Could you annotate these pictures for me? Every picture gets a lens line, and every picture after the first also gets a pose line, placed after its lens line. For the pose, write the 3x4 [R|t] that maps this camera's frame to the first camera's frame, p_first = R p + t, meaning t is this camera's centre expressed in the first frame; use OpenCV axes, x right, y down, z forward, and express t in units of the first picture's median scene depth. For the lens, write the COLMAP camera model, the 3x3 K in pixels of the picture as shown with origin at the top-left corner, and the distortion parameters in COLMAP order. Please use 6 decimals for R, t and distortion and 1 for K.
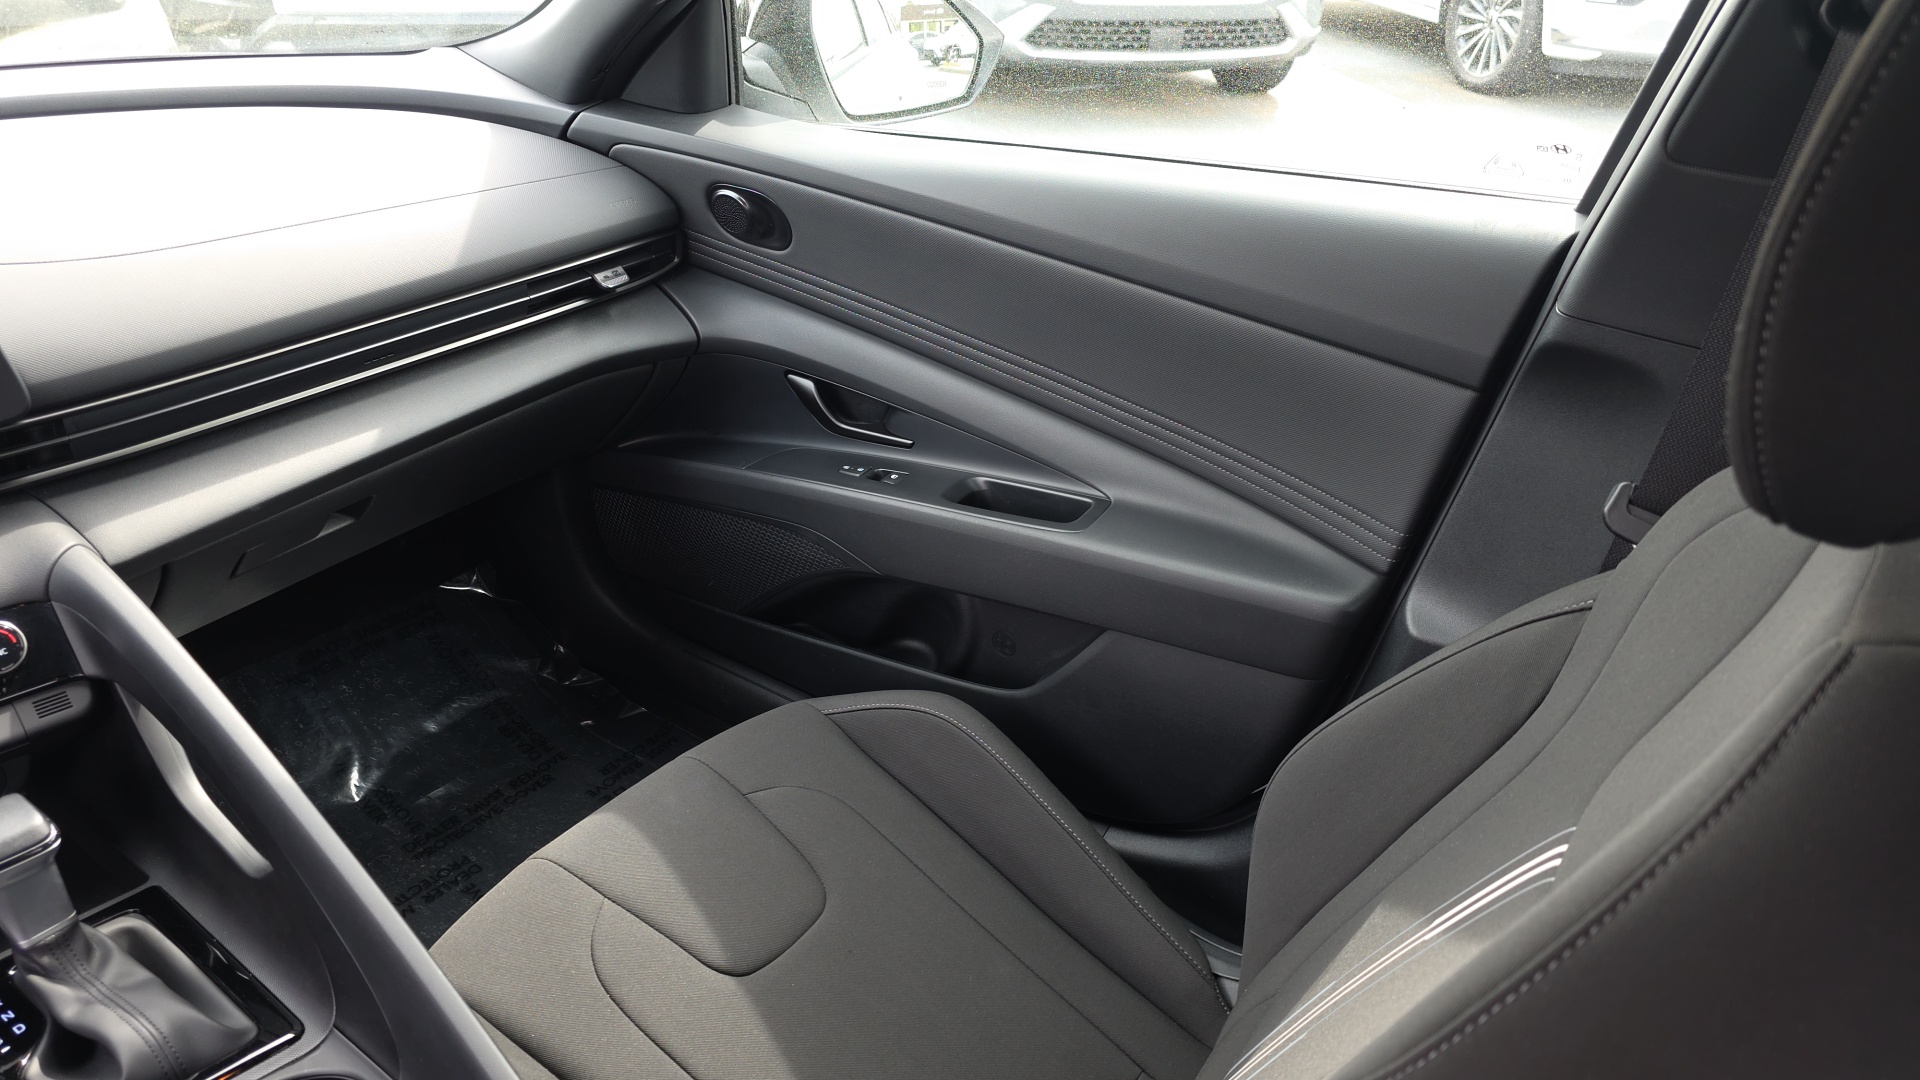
lens RADIAL K [[1297.7, 0, 960.0], [0, 1297.7, 540.0], [0, 0, 1]] dist [0.073223, -0.068094]
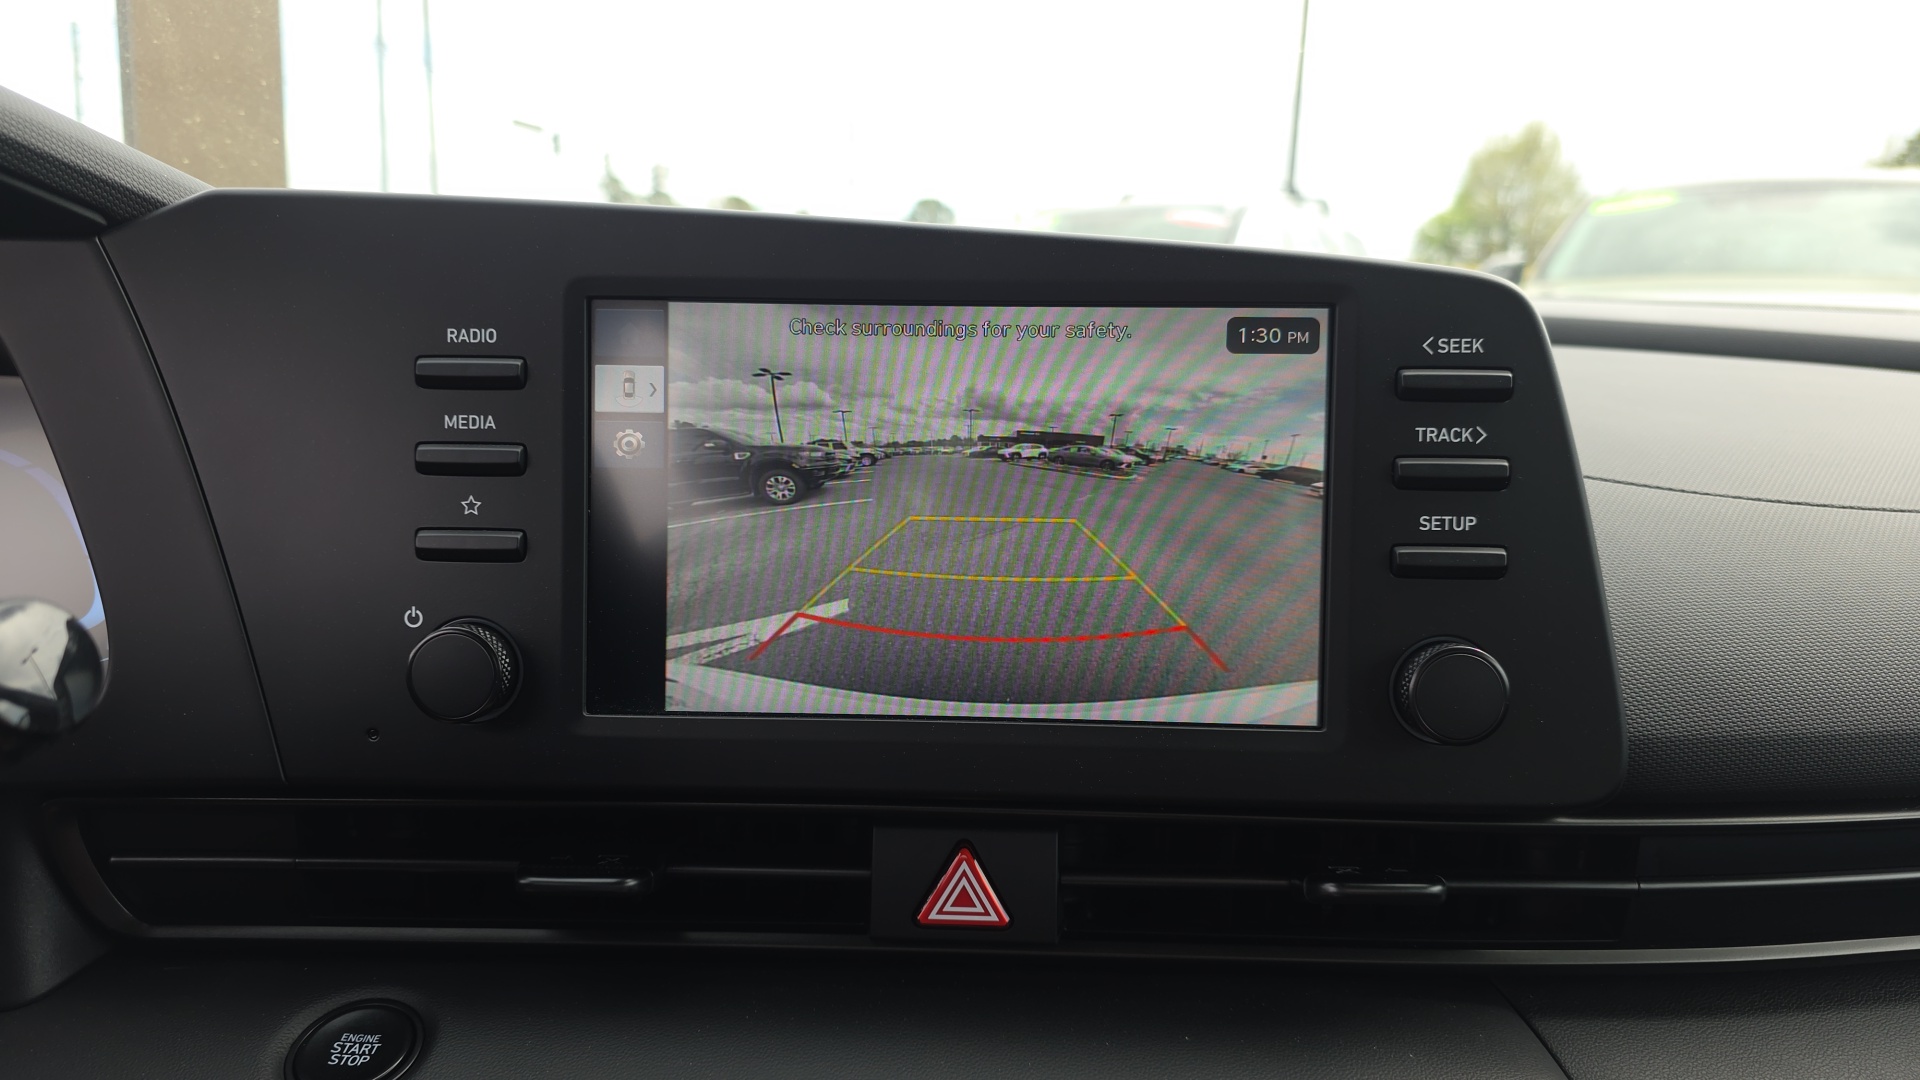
lens RADIAL K [[1367.1, 0, 946.1], [0, 1367.1, 545.3], [0, 0, 1]] dist [0.040081, -0.069585]
pose [[0.676262, 0.094021, -0.730636, -0.362944], [-0.347155, 0.915459, -0.203514, -0.010067], [0.649733, 0.391273, 0.651731, 0.384271]]
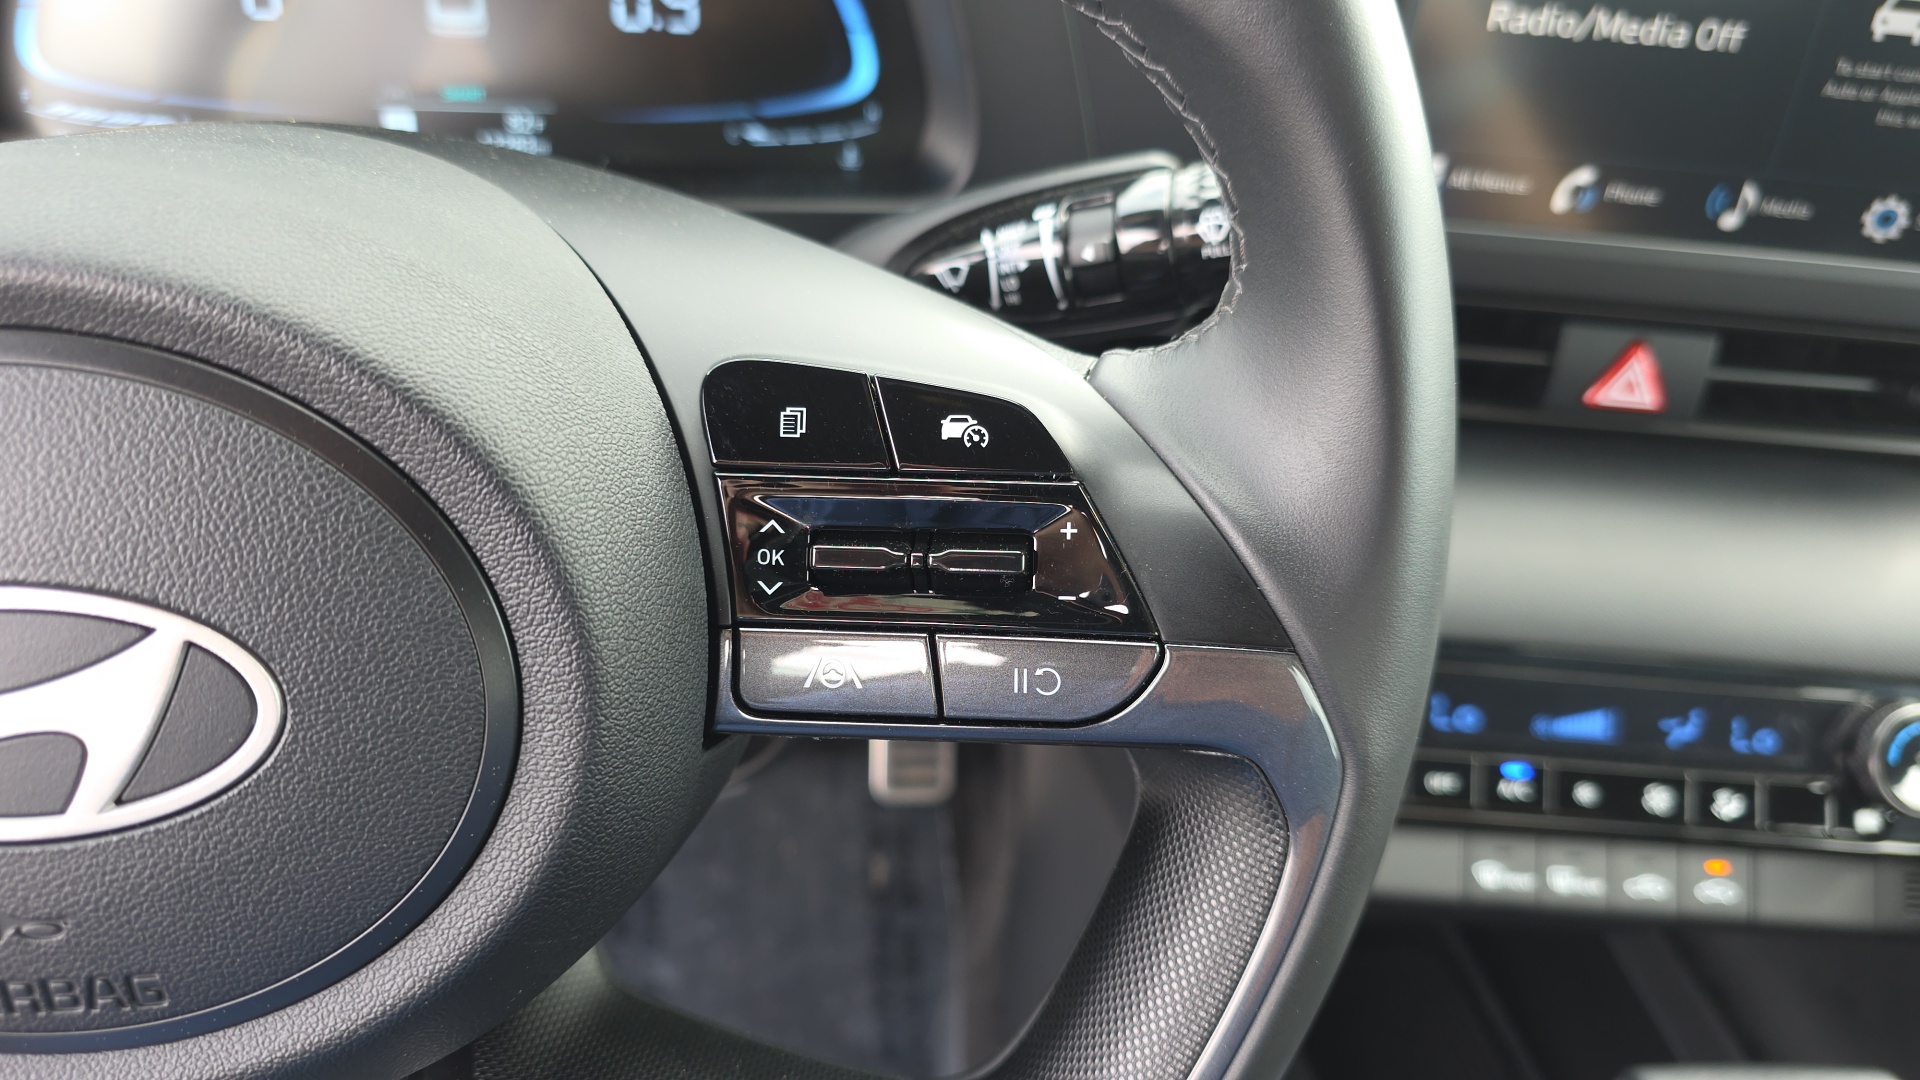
lens RADIAL K [[1367.2, 0, 956.8], [0, 1367.2, 551.9], [0, 0, 1]] dist [0.001397, -0.031262]
pose [[0.669259, 0.430671, -0.605487, -0.449282], [-0.399032, 0.895732, 0.196056, 0.035981], [0.626790, 0.110396, 0.771328, 0.232501]]
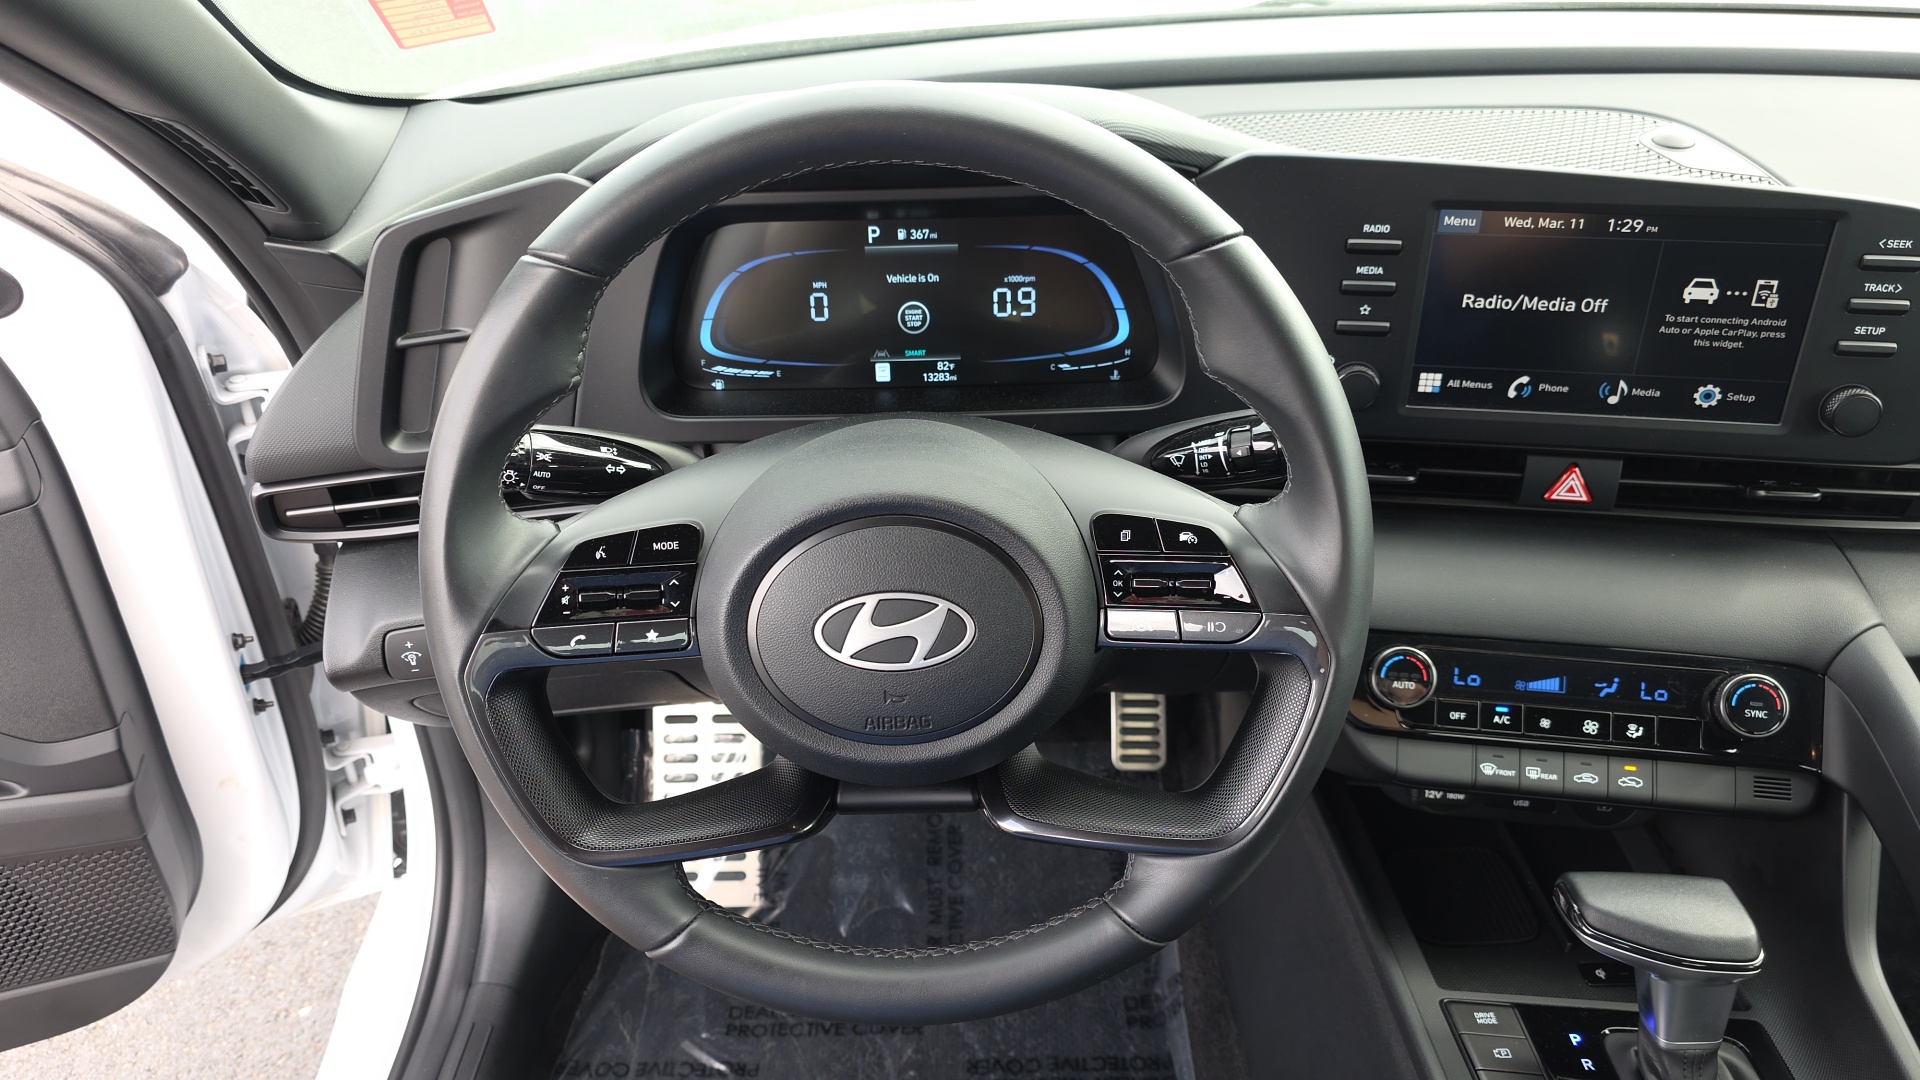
lens RADIAL K [[1298.9, 0, 945.7], [0, 1298.9, 552.9], [0, 0, 1]] dist [0.038074, -0.054153]
pose [[0.565884, 0.398918, -0.721553, -0.291792], [-0.357058, 0.907405, 0.221643, -0.006016], [0.743159, 0.132212, 0.655923, 0.023162]]
